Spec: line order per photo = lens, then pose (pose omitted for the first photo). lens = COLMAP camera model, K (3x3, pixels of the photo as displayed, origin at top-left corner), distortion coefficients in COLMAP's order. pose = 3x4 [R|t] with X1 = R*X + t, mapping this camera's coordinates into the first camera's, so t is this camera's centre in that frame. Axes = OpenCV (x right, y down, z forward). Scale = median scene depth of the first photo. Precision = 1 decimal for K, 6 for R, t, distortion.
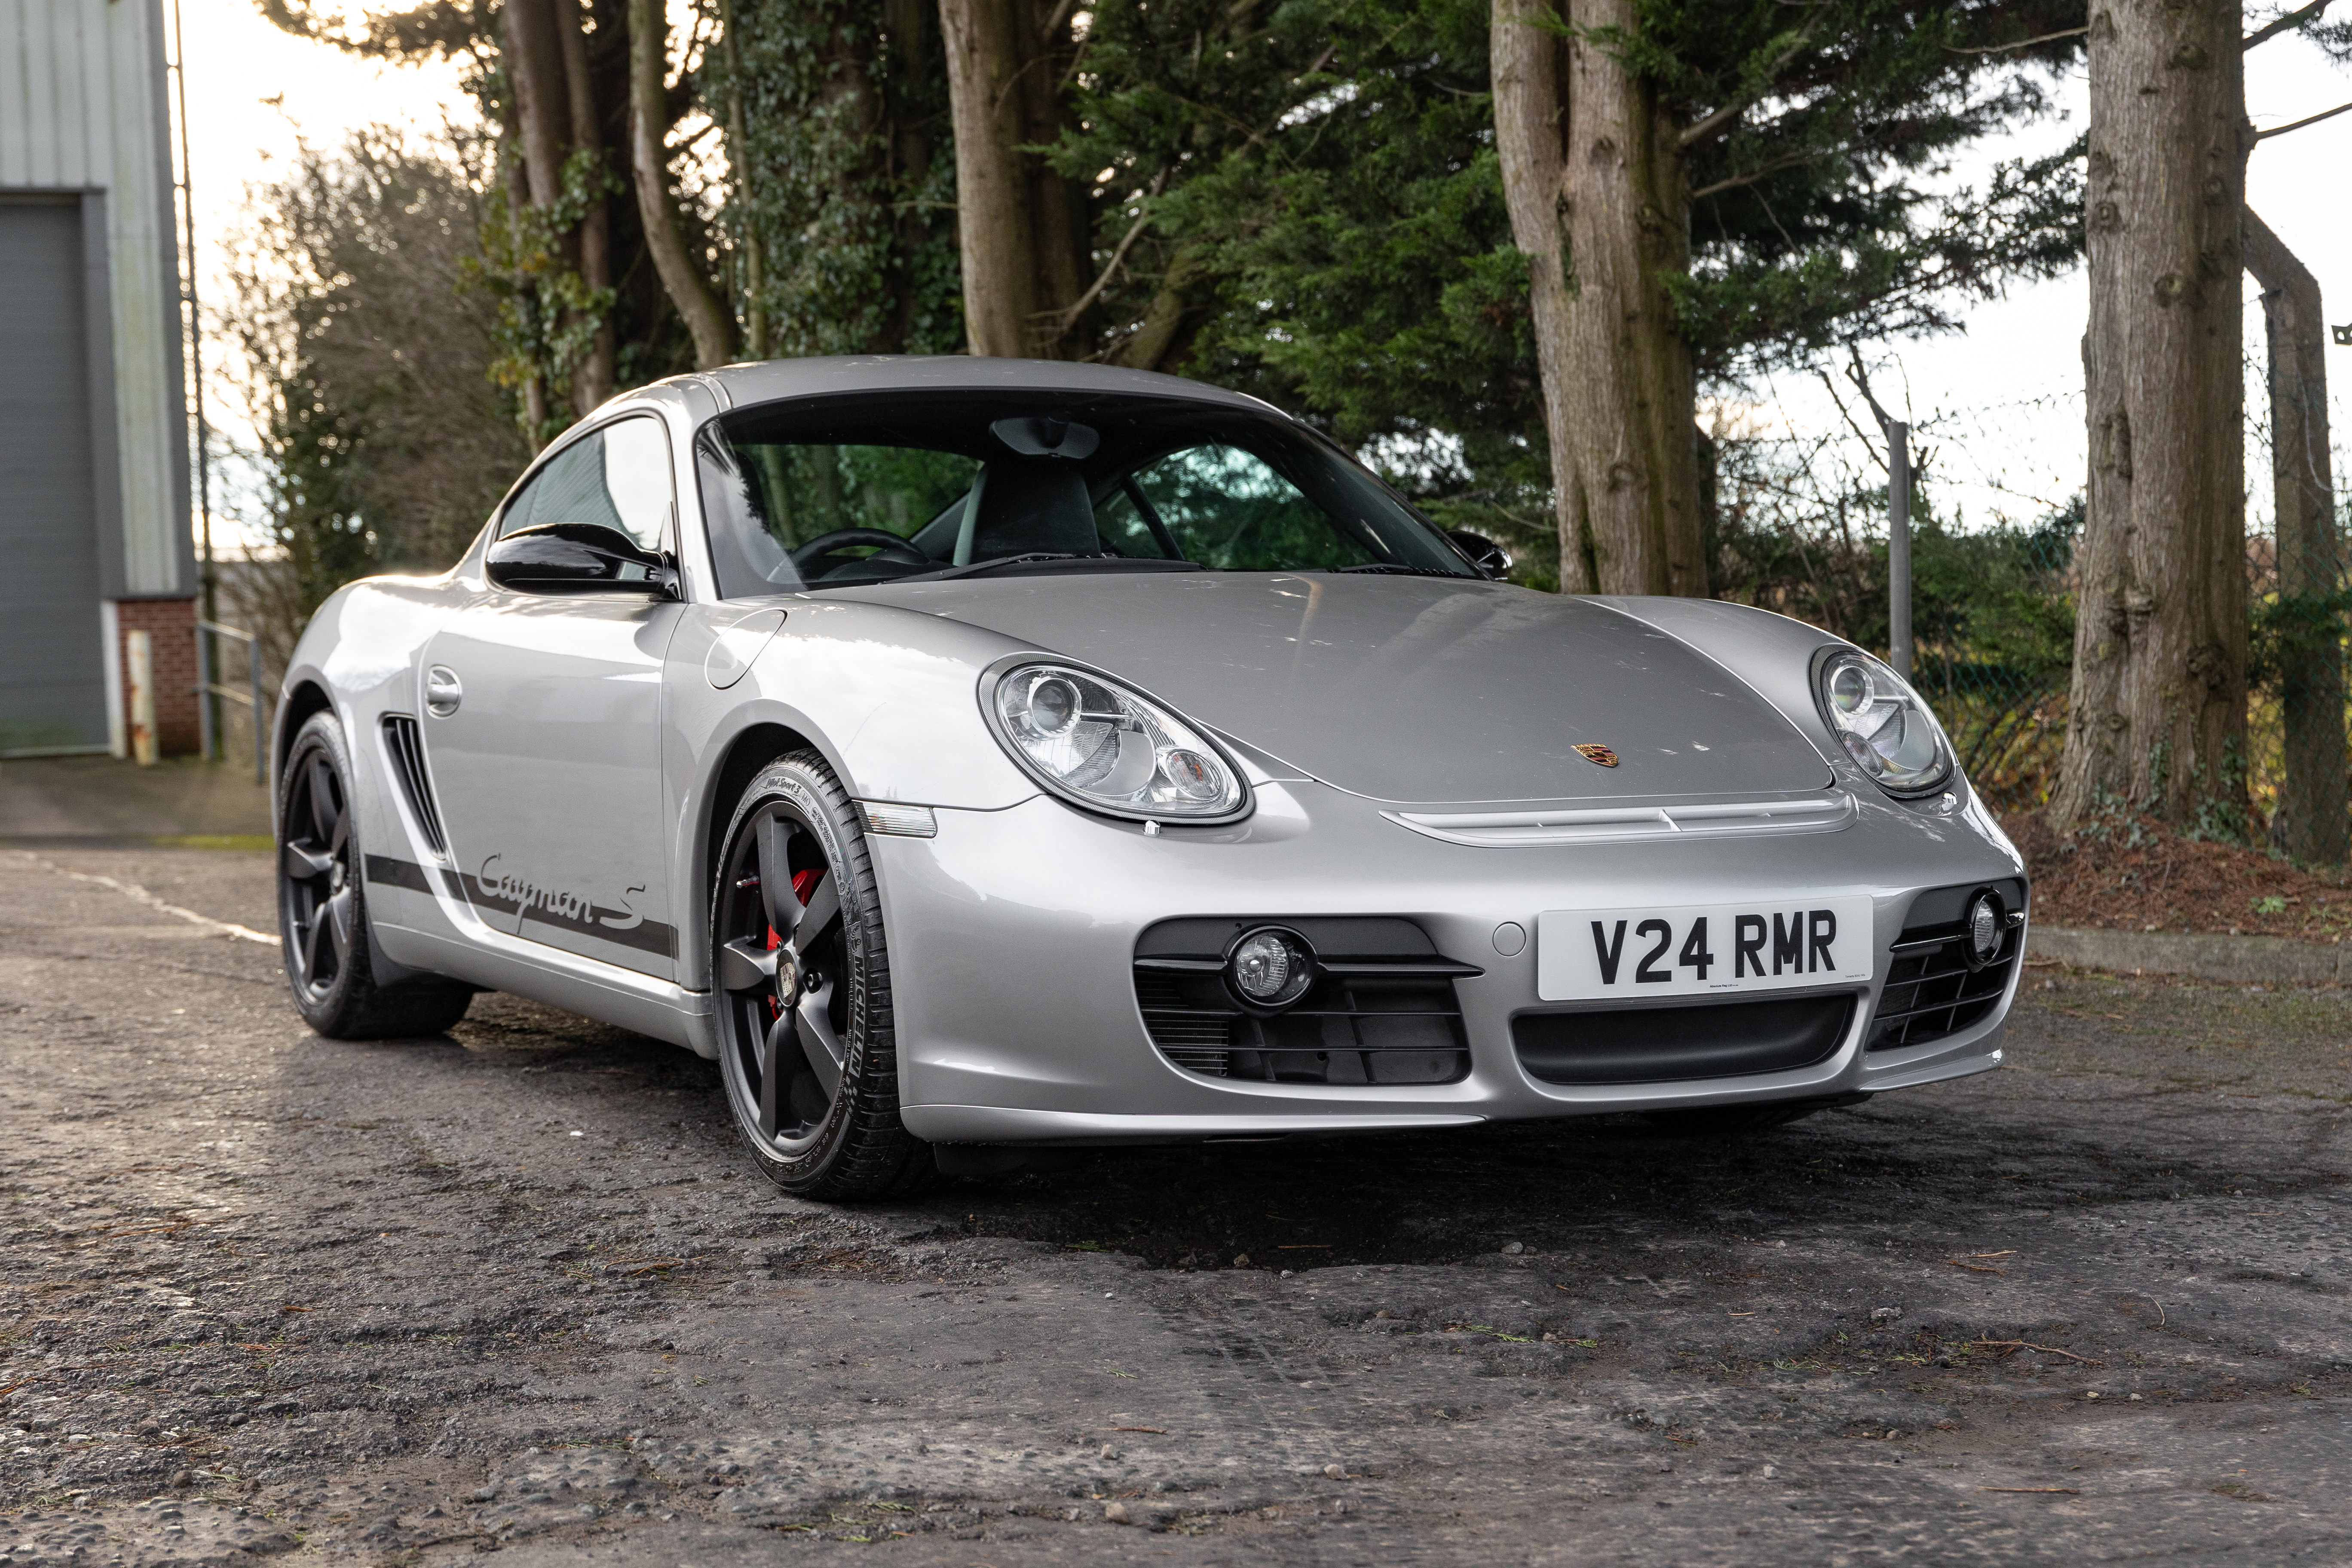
lens RADIAL K [[3730.9, 0, 1170.6], [0, 3730.9, 785.9], [0, 0, 1]] dist [-0.021580, 0.000000]
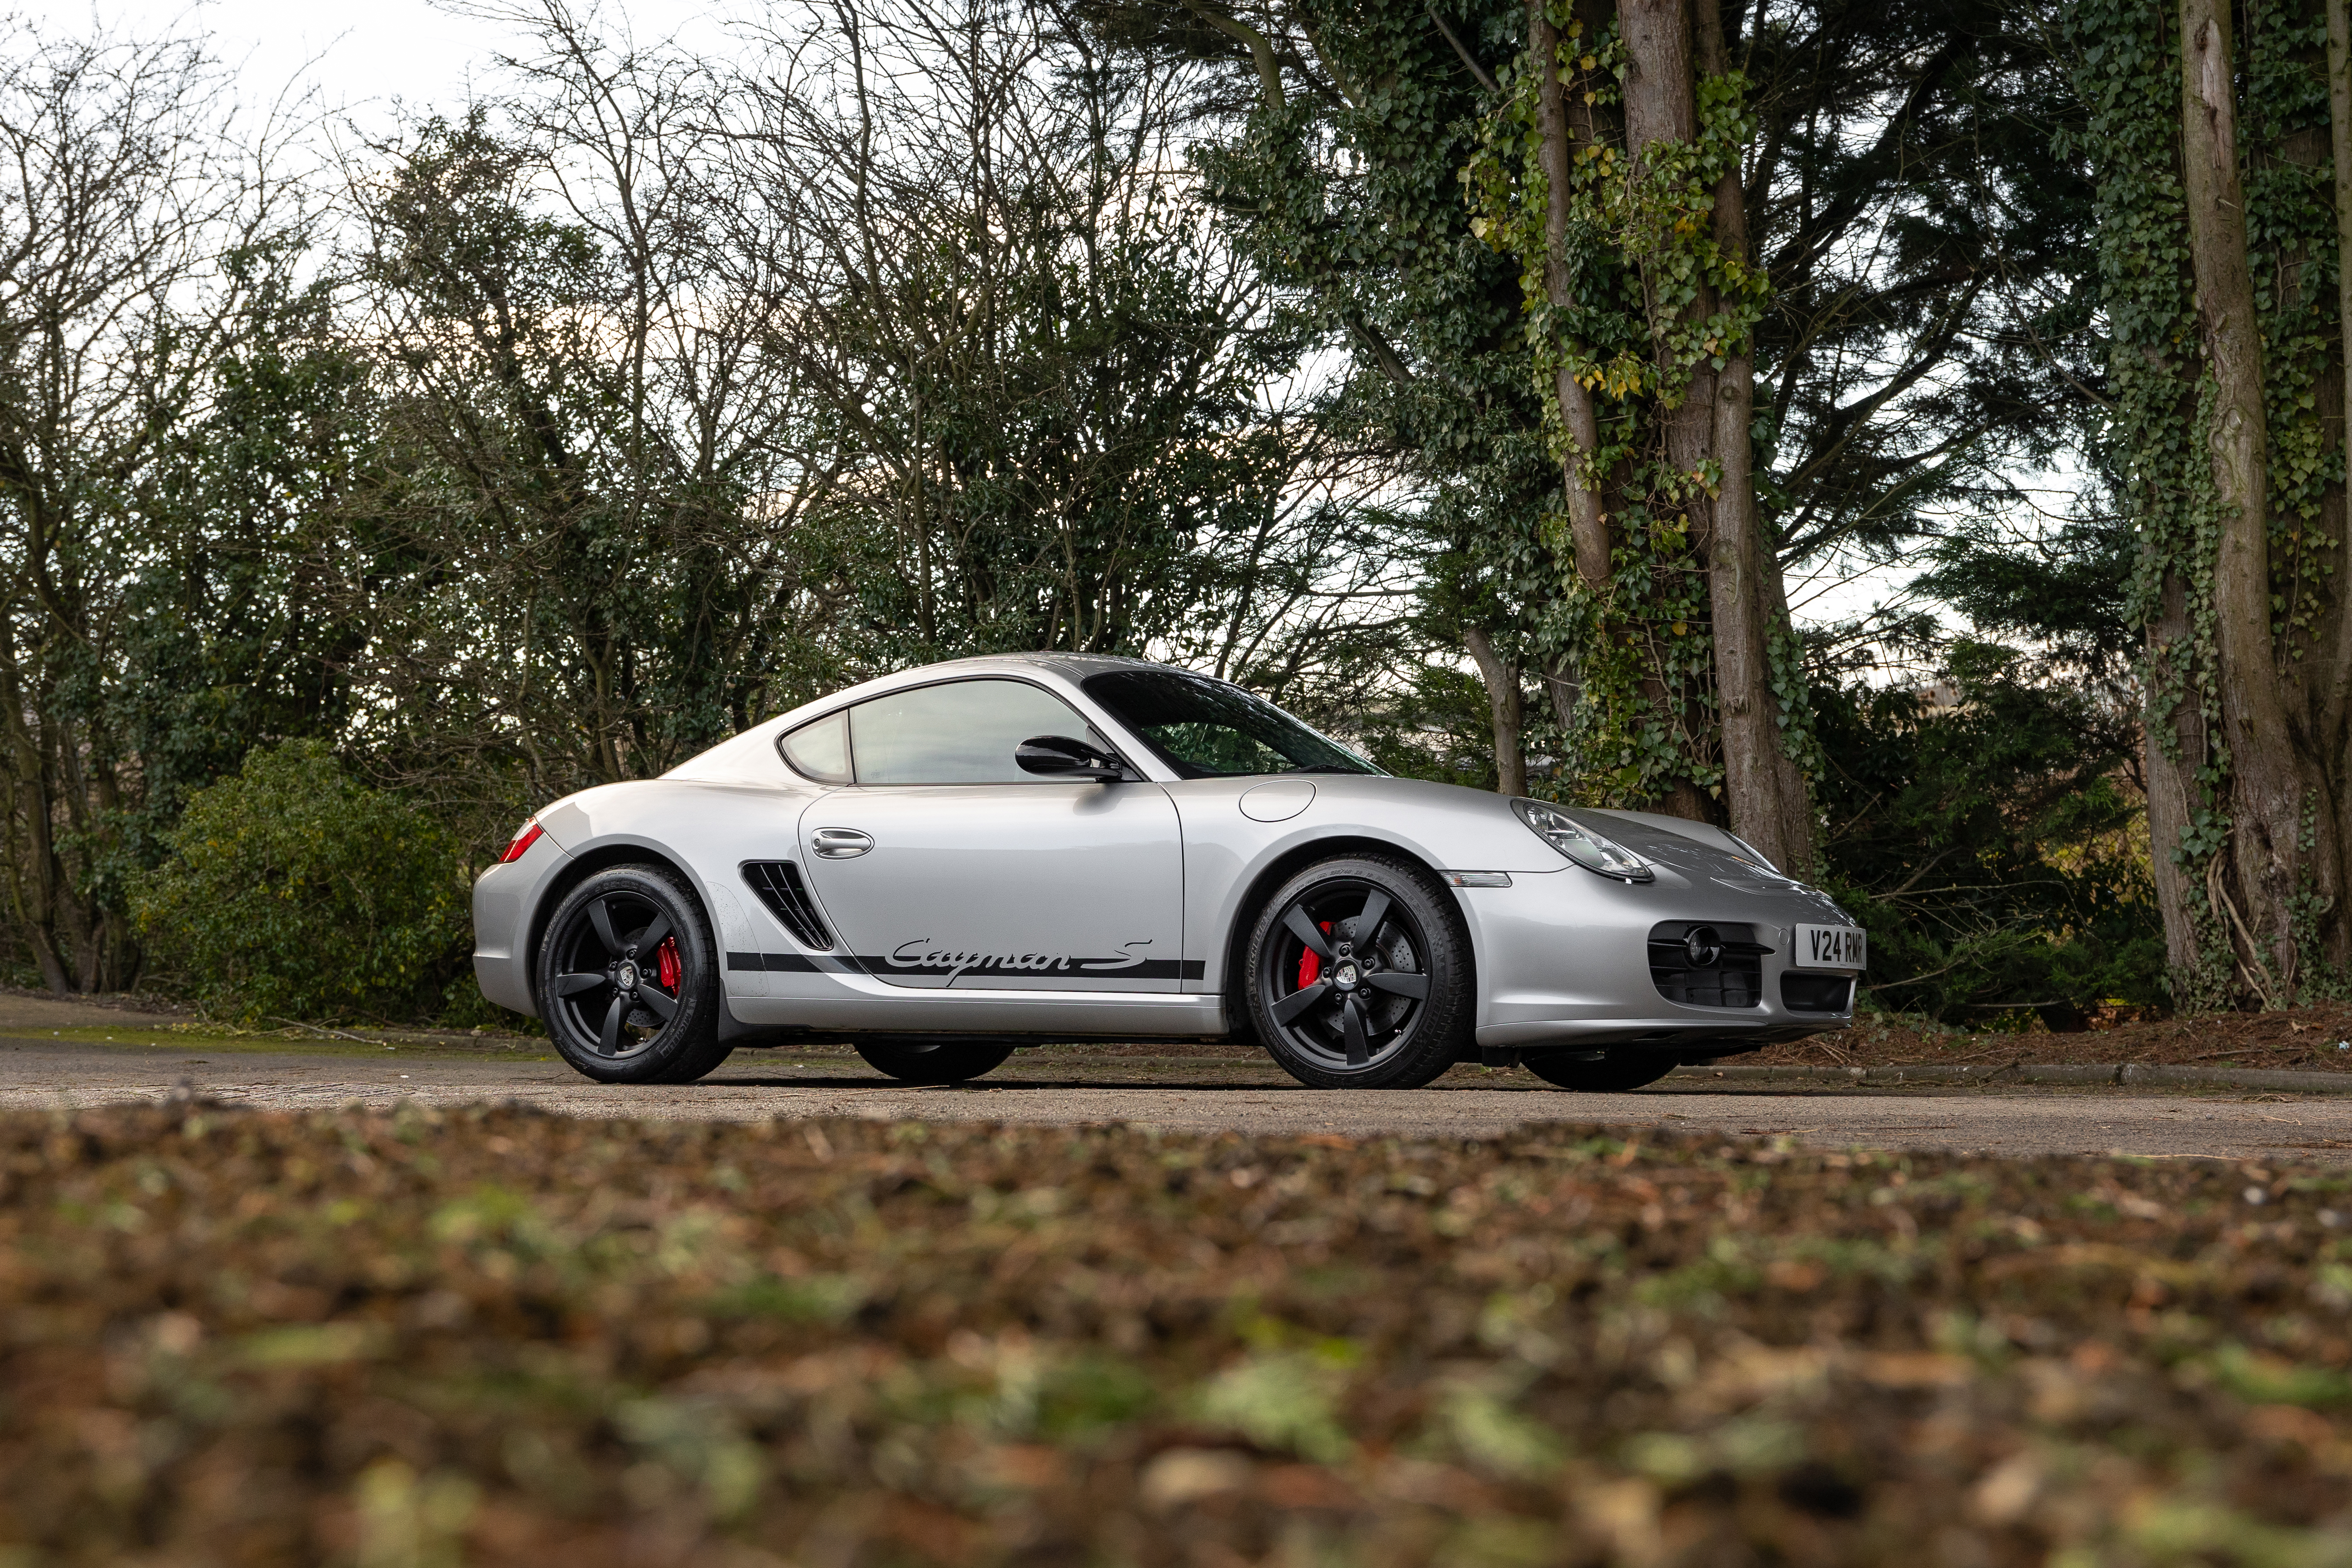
lens RADIAL K [[3669.9, 0, 1177.5], [0, 3669.9, 785.5], [0, 0, 1]] dist [-0.117320, 0.000000]
pose [[0.852686, 0.051555, 0.519873, -0.805715], [0.010342, 0.993258, -0.115462, 0.120363], [-0.522321, 0.103829, 0.846404, -0.366815]]
